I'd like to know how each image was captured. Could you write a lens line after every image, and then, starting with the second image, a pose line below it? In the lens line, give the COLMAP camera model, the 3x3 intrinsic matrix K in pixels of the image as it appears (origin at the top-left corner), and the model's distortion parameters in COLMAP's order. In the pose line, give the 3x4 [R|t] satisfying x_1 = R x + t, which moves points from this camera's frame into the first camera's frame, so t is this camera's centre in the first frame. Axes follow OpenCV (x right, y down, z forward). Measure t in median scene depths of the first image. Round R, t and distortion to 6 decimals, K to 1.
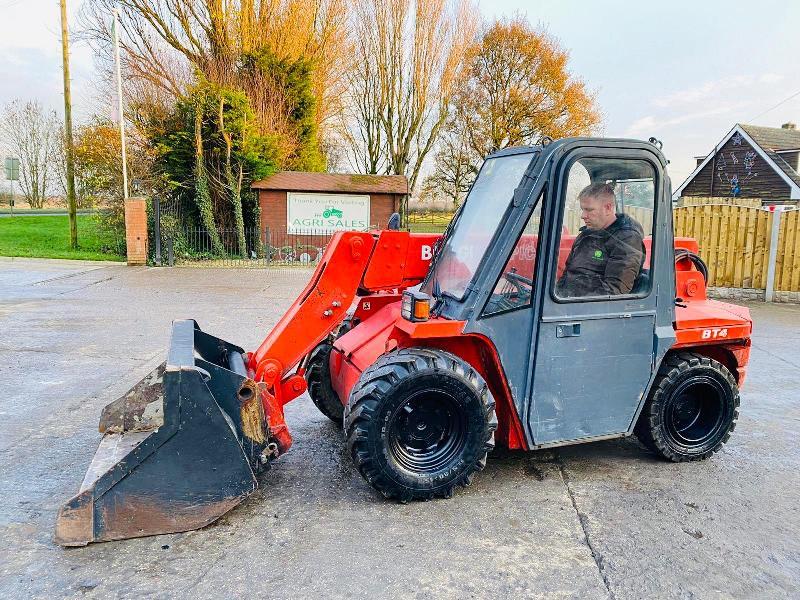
lens RADIAL K [[614.1, 0, 398.4], [0, 614.1, 299.1], [0, 0, 1]] dist [0.052190, -0.075158]
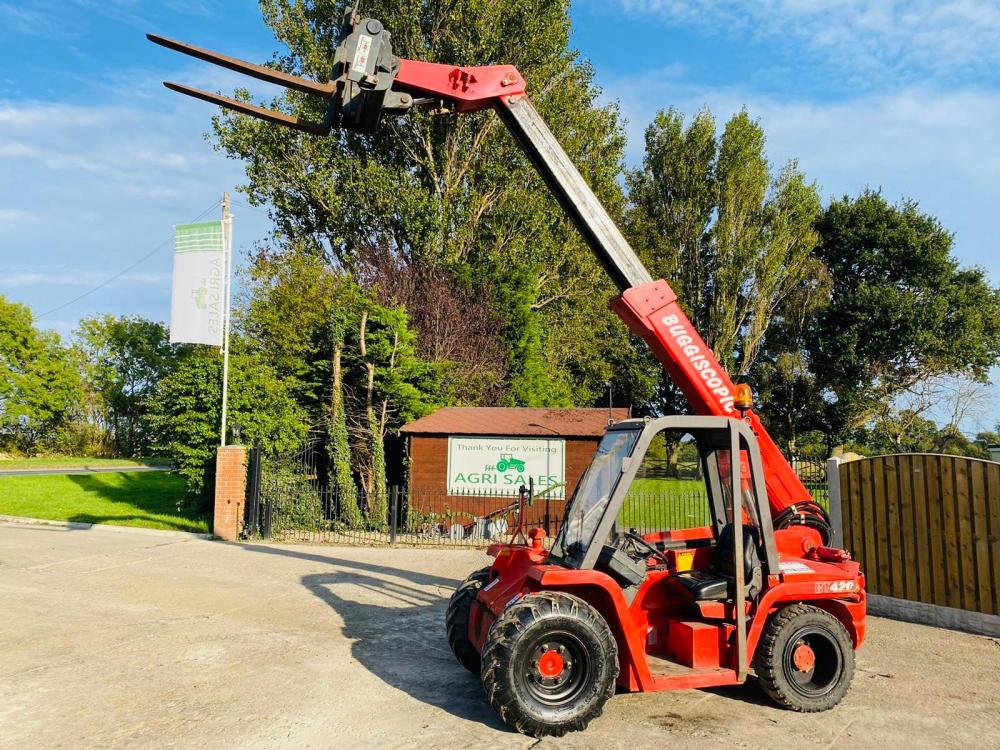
lens RADIAL K [[766.9, 0, 499.1], [0, 766.9, 389.6], [0, 0, 1]] dist [0.051646, -0.000754]
pose [[0.951514, -0.031736, -0.305965, 0.109597], [-0.038867, 0.974288, -0.221930, -0.024172], [0.305141, 0.223061, 0.925815, 0.143613]]
